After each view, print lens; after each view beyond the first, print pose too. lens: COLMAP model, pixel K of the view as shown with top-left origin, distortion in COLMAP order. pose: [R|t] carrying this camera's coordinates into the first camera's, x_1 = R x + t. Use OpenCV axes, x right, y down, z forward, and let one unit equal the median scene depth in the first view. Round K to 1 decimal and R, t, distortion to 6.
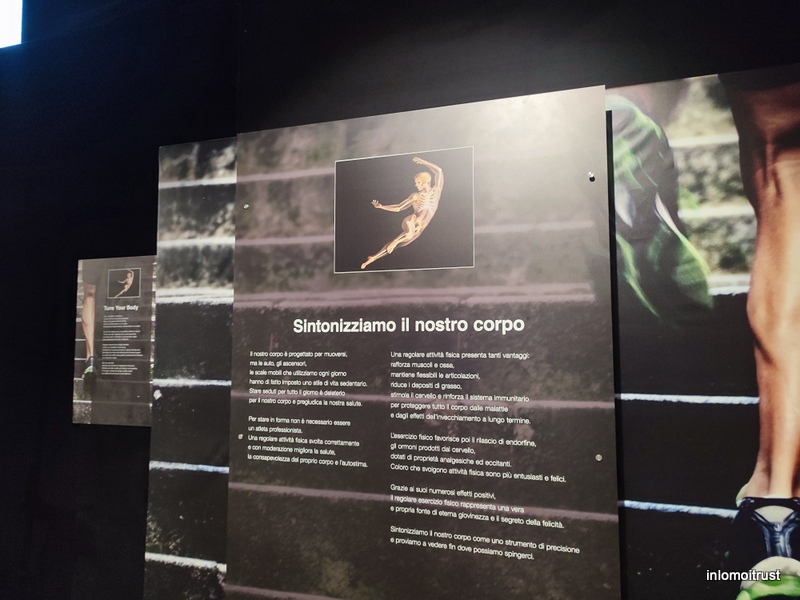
lens RADIAL K [[578.0, 0, 399.5], [0, 578.0, 301.3], [0, 0, 1]] dist [0.002279, -0.003701]
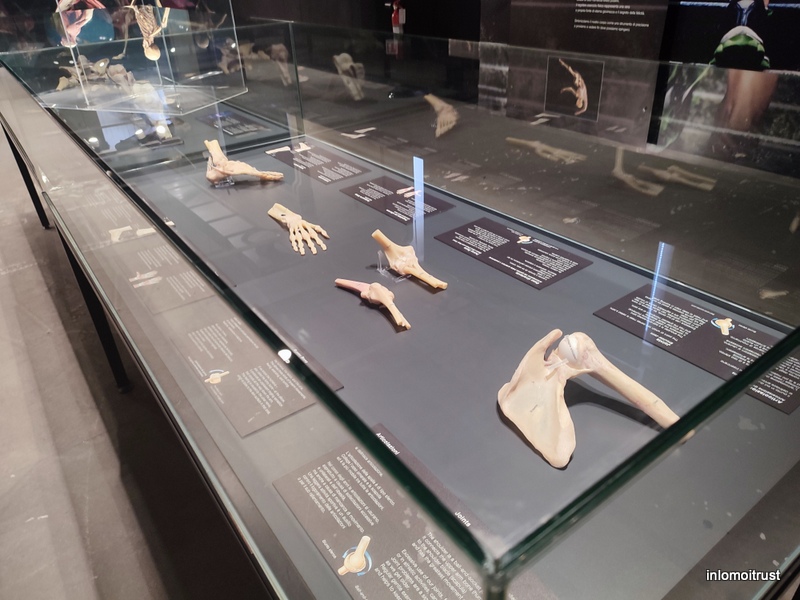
lens RADIAL K [[578.0, 0, 399.0], [0, 578.0, 299.1], [0, 0, 1]] dist [0.002279, -0.003701]
pose [[0.815692, 0.255193, -0.519155, 0.903399], [0.108559, 0.813968, 0.570676, -0.067898], [0.568208, -0.521855, 0.636244, -1.392028]]
